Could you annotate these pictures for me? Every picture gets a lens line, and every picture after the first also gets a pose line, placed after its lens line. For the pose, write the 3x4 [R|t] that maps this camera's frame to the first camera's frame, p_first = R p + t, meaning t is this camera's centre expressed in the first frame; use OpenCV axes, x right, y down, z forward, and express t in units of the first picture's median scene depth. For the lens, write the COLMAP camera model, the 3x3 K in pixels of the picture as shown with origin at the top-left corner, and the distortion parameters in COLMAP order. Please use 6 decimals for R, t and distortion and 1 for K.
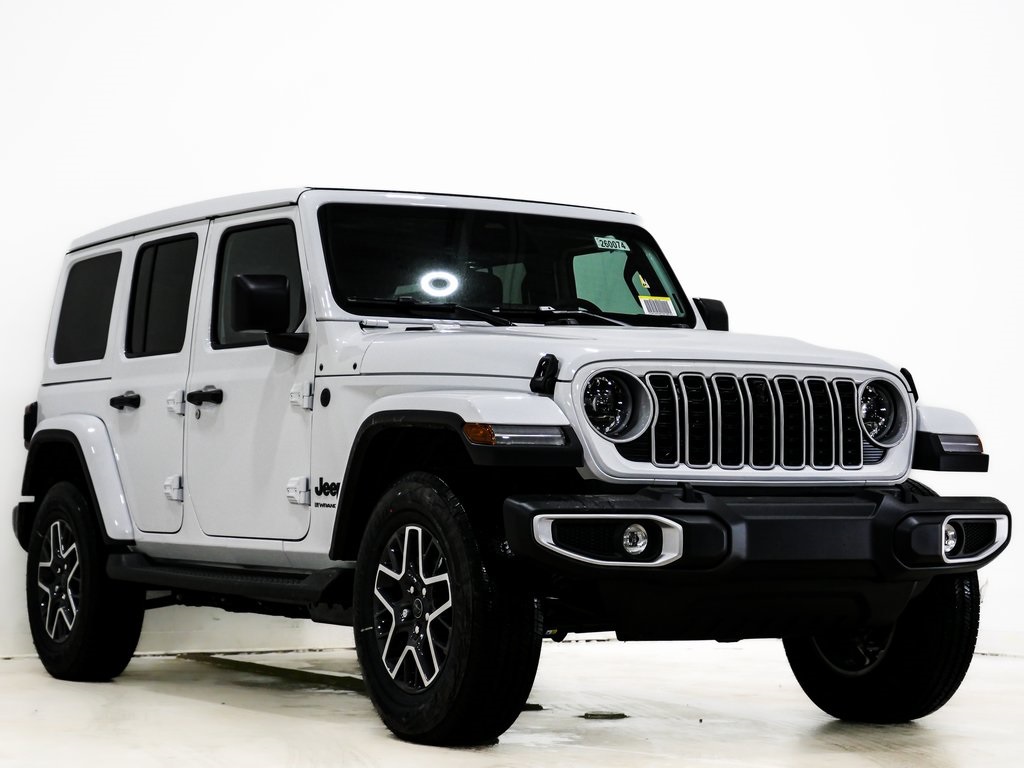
lens RADIAL K [[2357.6, 0, 512.0], [0, 2357.6, 384.0], [0, 0, 1]] dist [-0.075711, -0.490699]
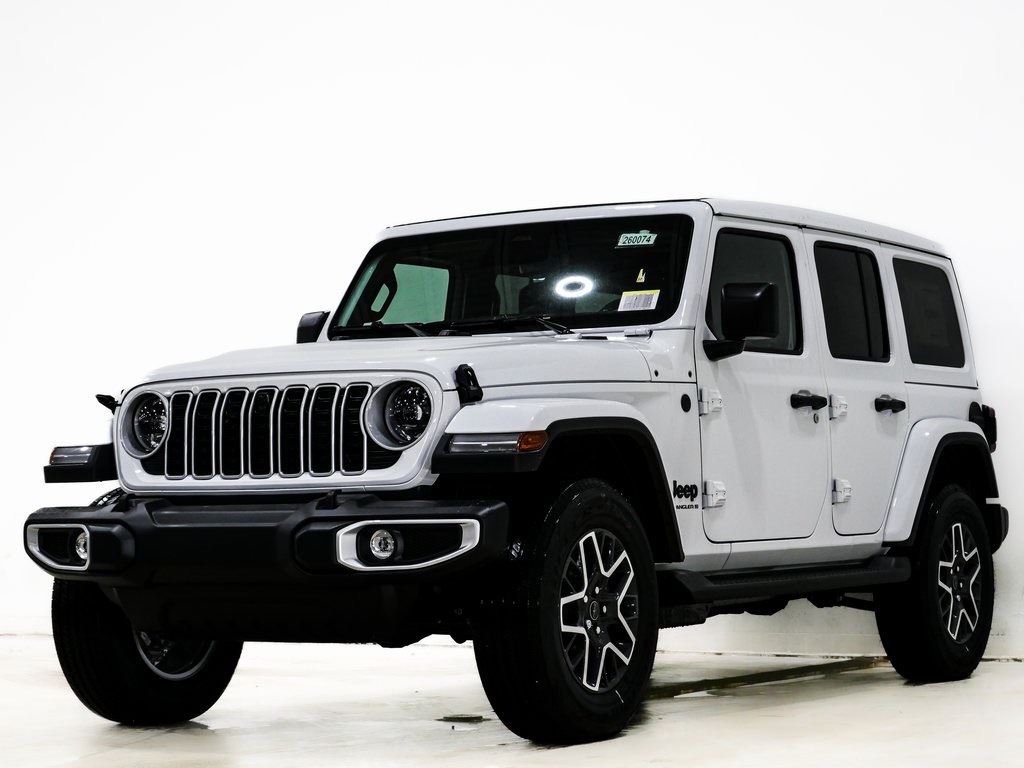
lens RADIAL K [[2357.7, 0, 512.0], [0, 2357.7, 384.0], [0, 0, 1]] dist [0.266709, 0.341779]
pose [[0.467949, -0.053332, -0.882145, 1.065667], [0.057624, 0.997895, -0.029762, 0.031938], [0.881875, -0.036906, 0.470037, 0.601140]]
